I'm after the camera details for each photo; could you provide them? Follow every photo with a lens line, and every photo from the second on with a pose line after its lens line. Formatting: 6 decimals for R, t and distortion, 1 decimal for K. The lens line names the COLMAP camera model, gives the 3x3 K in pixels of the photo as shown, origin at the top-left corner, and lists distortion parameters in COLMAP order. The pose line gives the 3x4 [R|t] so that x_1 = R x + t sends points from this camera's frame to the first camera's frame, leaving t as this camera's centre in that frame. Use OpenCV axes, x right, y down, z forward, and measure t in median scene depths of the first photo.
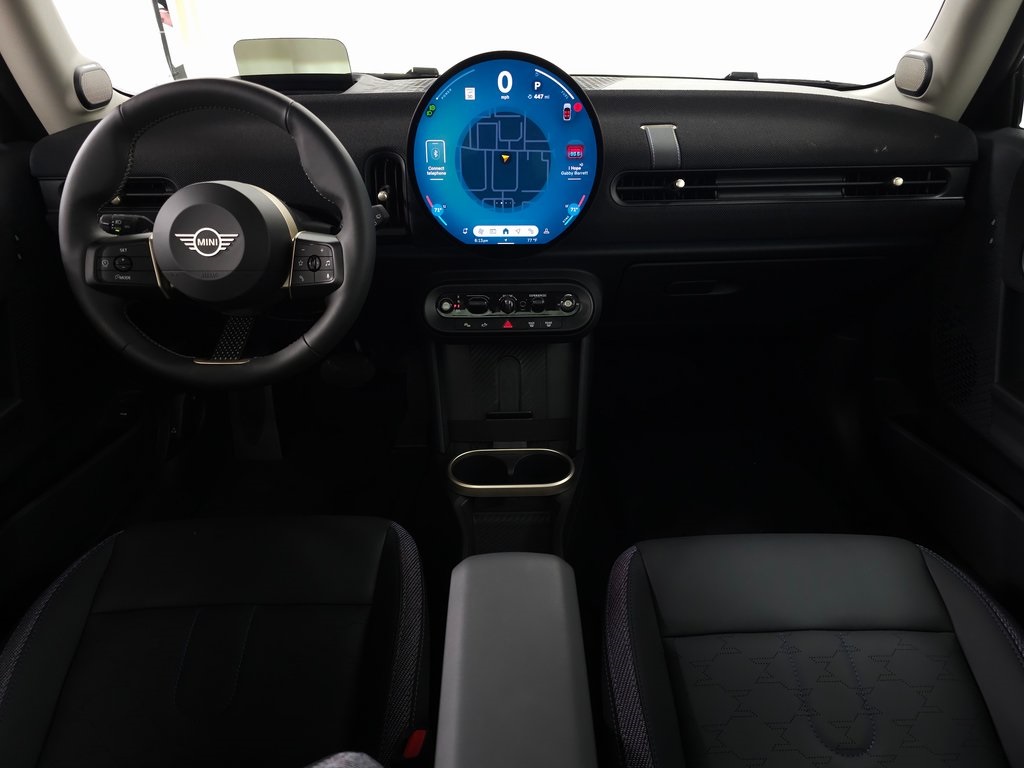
lens RADIAL K [[697.9, 0, 522.7], [0, 697.9, 381.1], [0, 0, 1]] dist [0.059064, -0.055573]
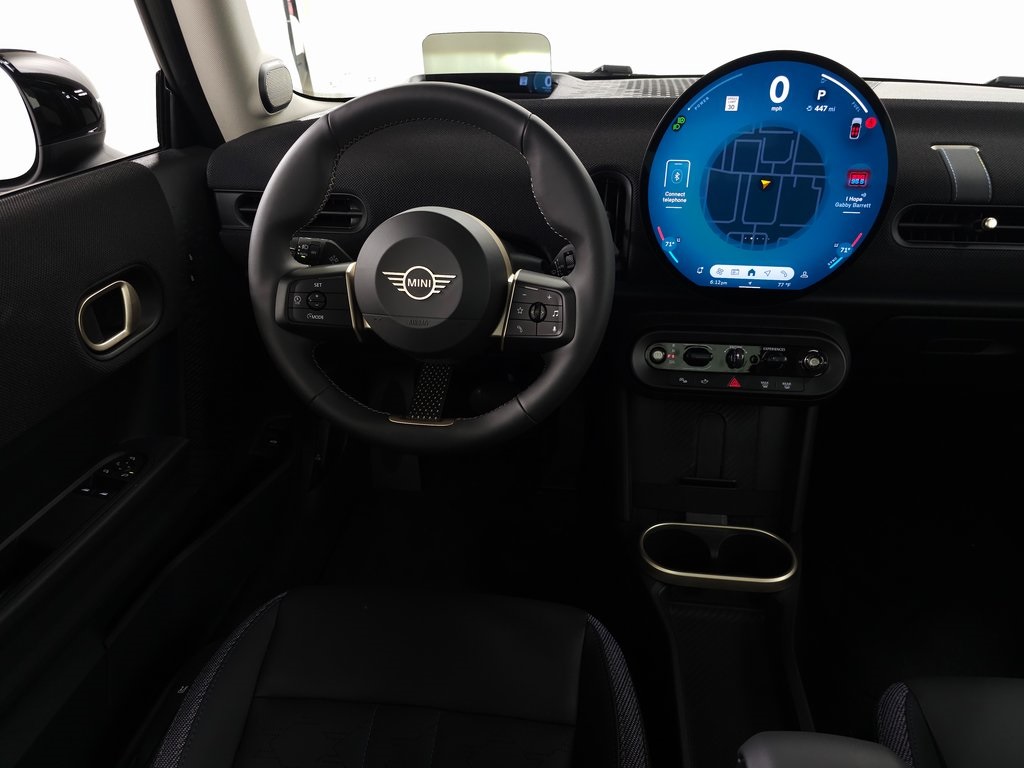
lens RADIAL K [[698.3, 0, 512.0], [0, 698.3, 384.0], [0, 0, 1]] dist [0.053947, -0.066949]
pose [[0.991251, 0.065091, -0.114827, -0.206961], [-0.063080, 0.997786, 0.021064, -0.089855], [0.115944, -0.013636, 0.993162, 0.167792]]
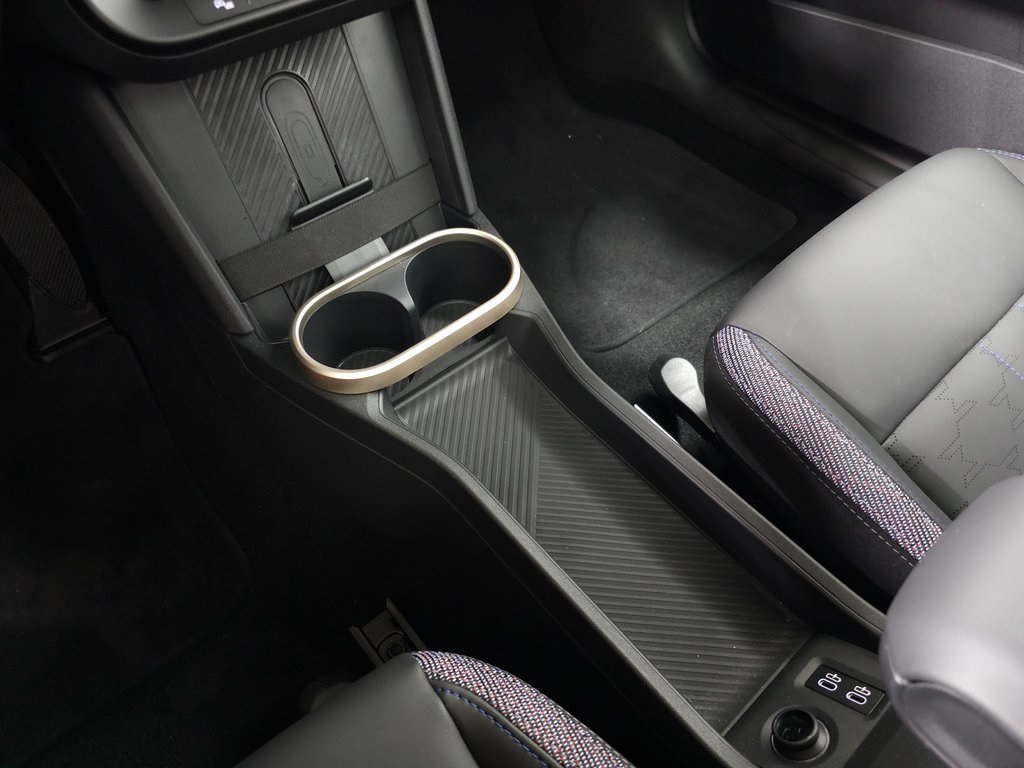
lens RADIAL K [[698.3, 0, 512.0], [0, 698.3, 384.0], [0, 0, 1]] dist [0.053947, -0.066949]
pose [[0.754242, -0.499344, 0.426352, -0.251840], [0.290895, 0.836258, 0.464816, -0.045417], [-0.588642, -0.226560, 0.775997, 0.641338]]
